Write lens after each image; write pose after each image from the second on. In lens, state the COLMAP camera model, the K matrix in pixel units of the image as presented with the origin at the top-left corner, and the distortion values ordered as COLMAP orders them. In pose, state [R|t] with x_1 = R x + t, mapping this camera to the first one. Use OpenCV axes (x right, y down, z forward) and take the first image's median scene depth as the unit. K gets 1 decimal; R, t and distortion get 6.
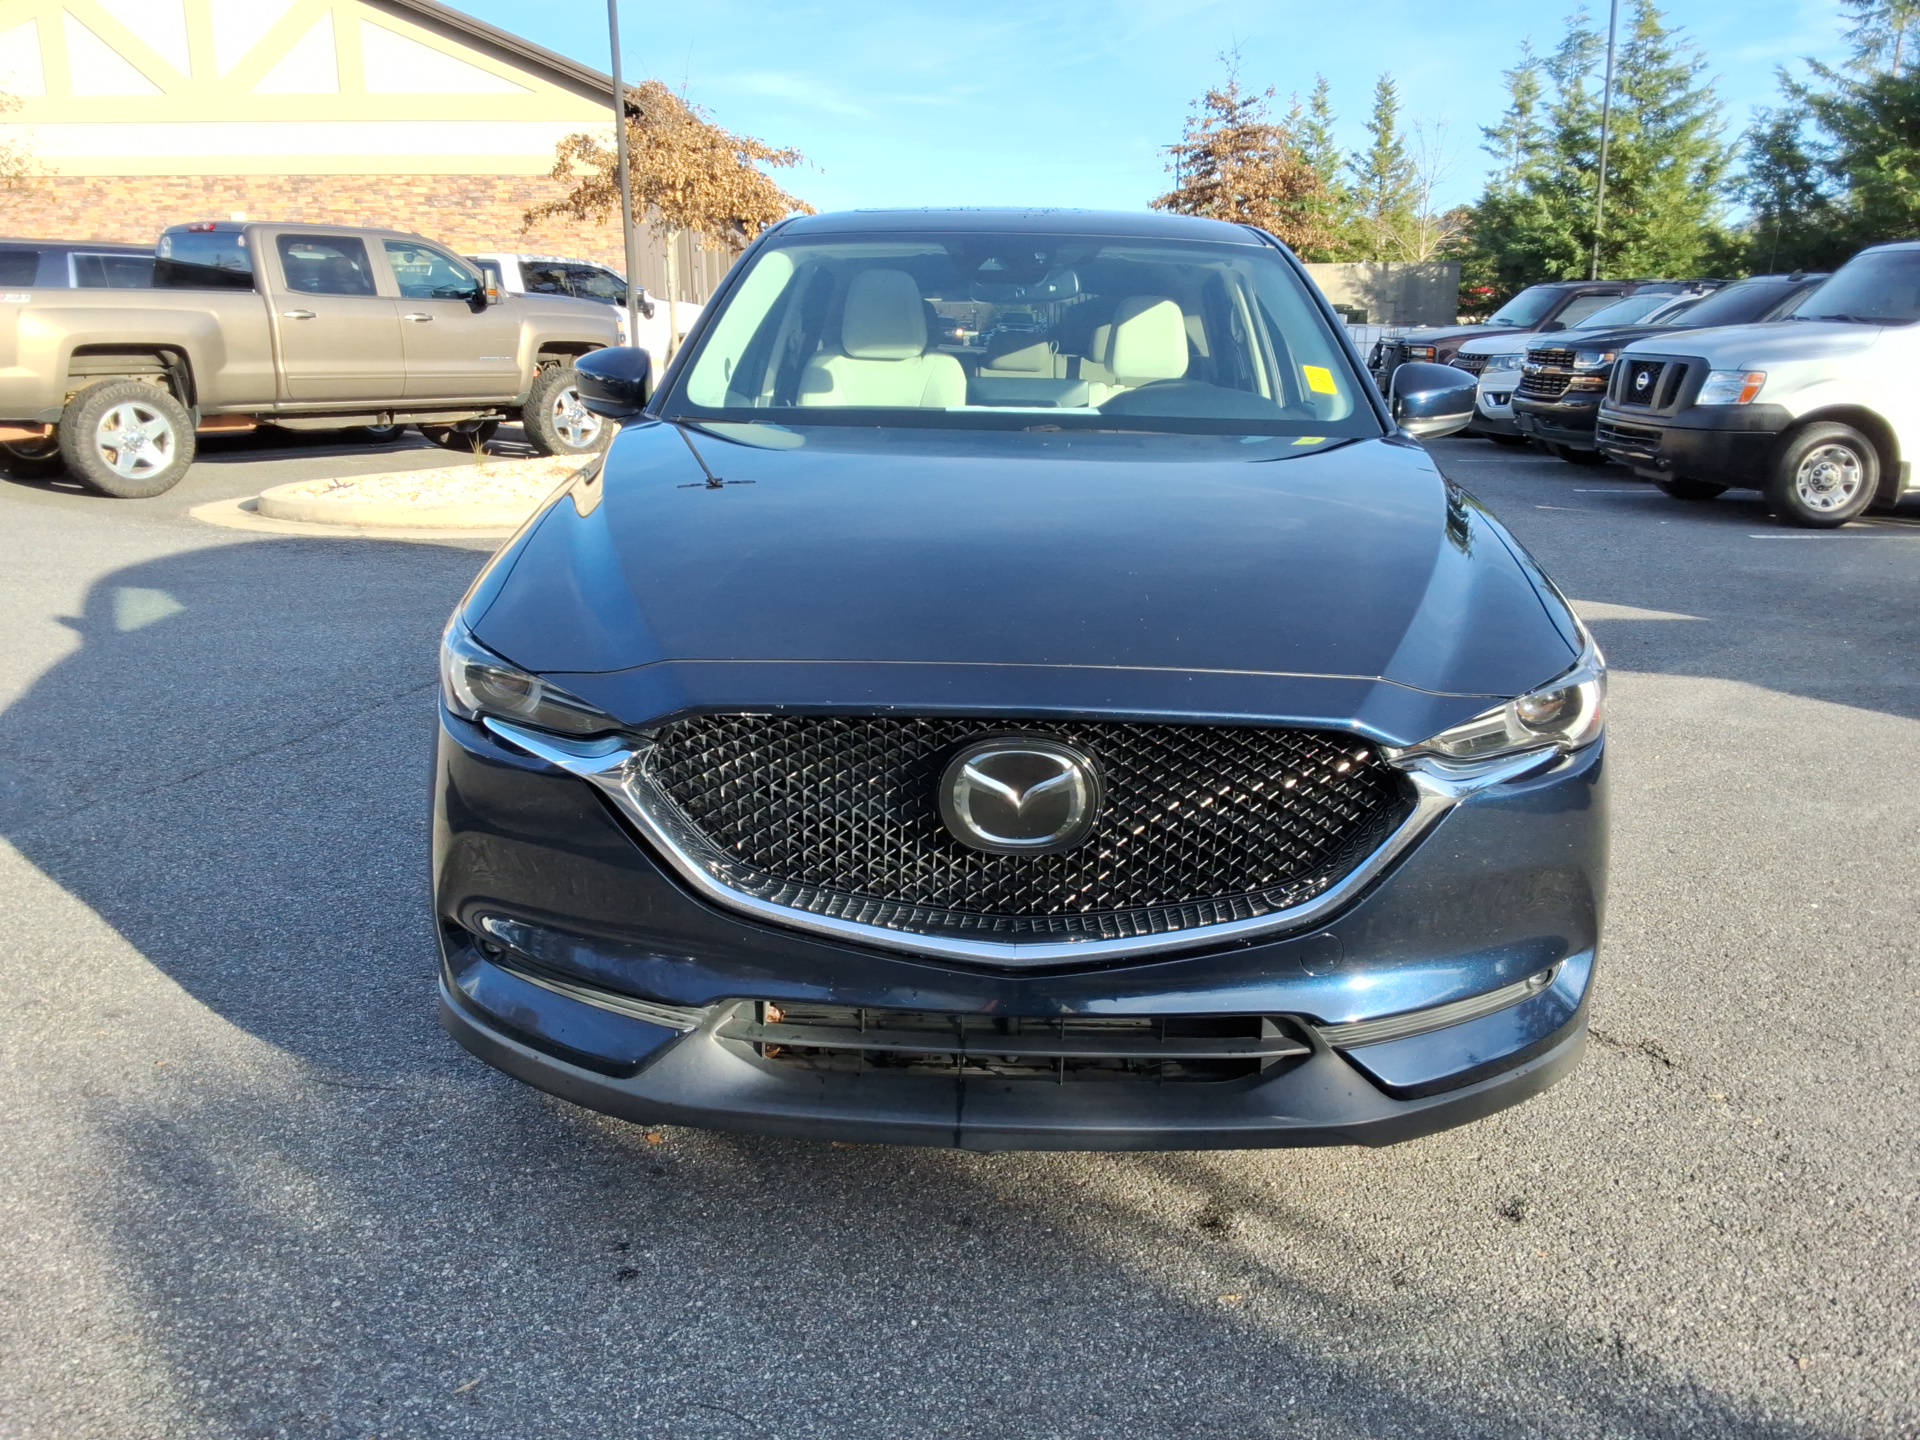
lens RADIAL K [[1504.3, 0, 974.8], [0, 1504.3, 709.8], [0, 0, 1]] dist [0.095222, -0.122895]
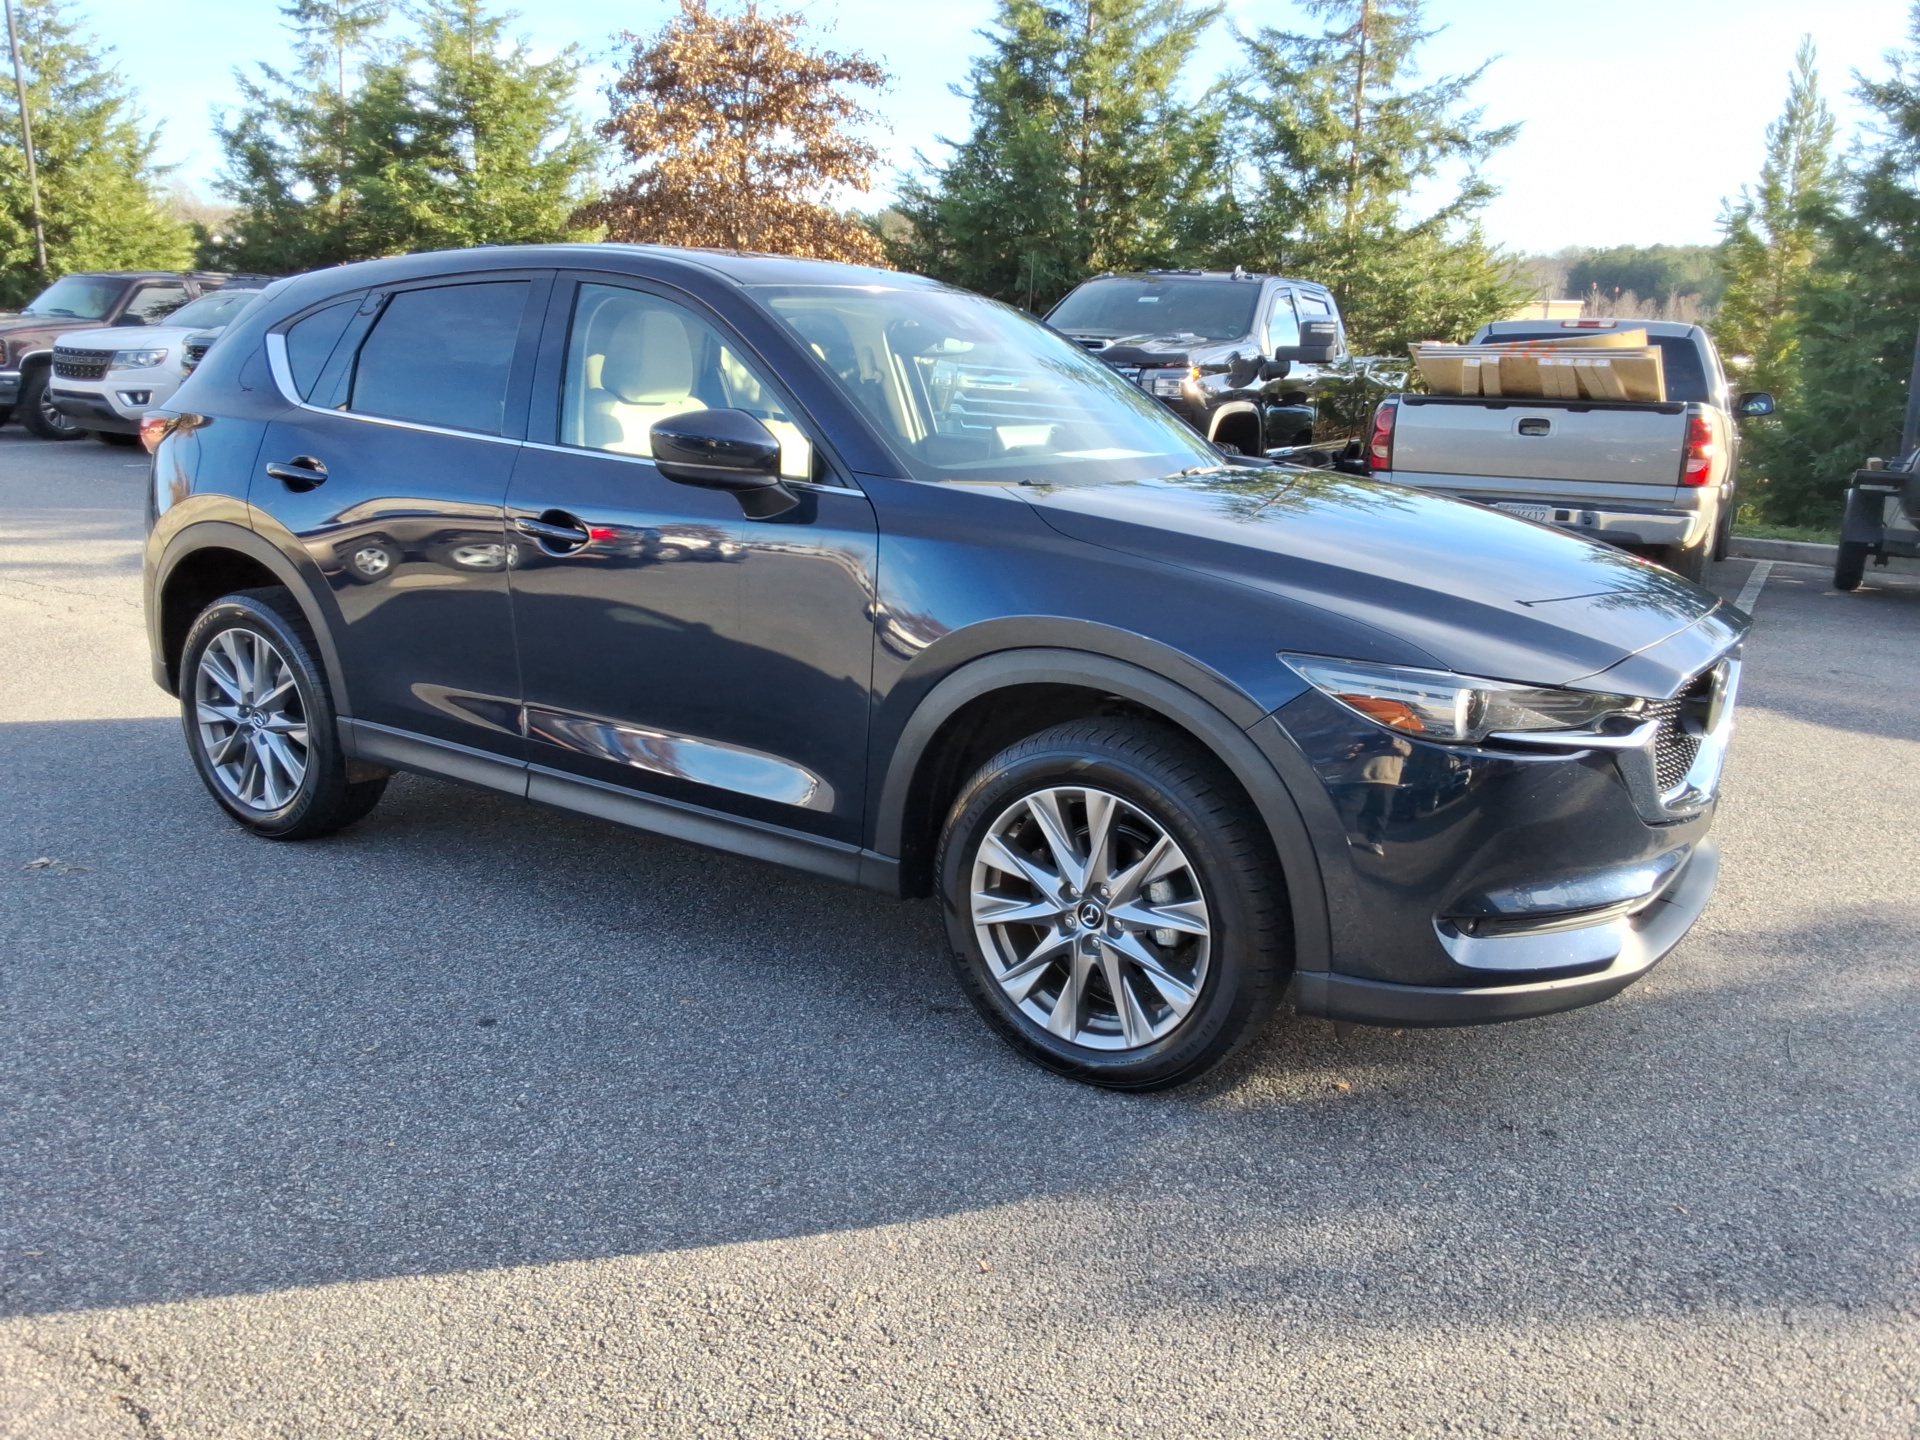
lens RADIAL K [[1504.3, 0, 974.8], [0, 1504.3, 709.8], [0, 0, 1]] dist [0.095222, -0.122895]
pose [[0.543745, -0.194404, 0.816425, -0.124124], [0.186556, 0.976461, 0.108263, -0.017837], [-0.818253, 0.093442, 0.567212, 0.052607]]
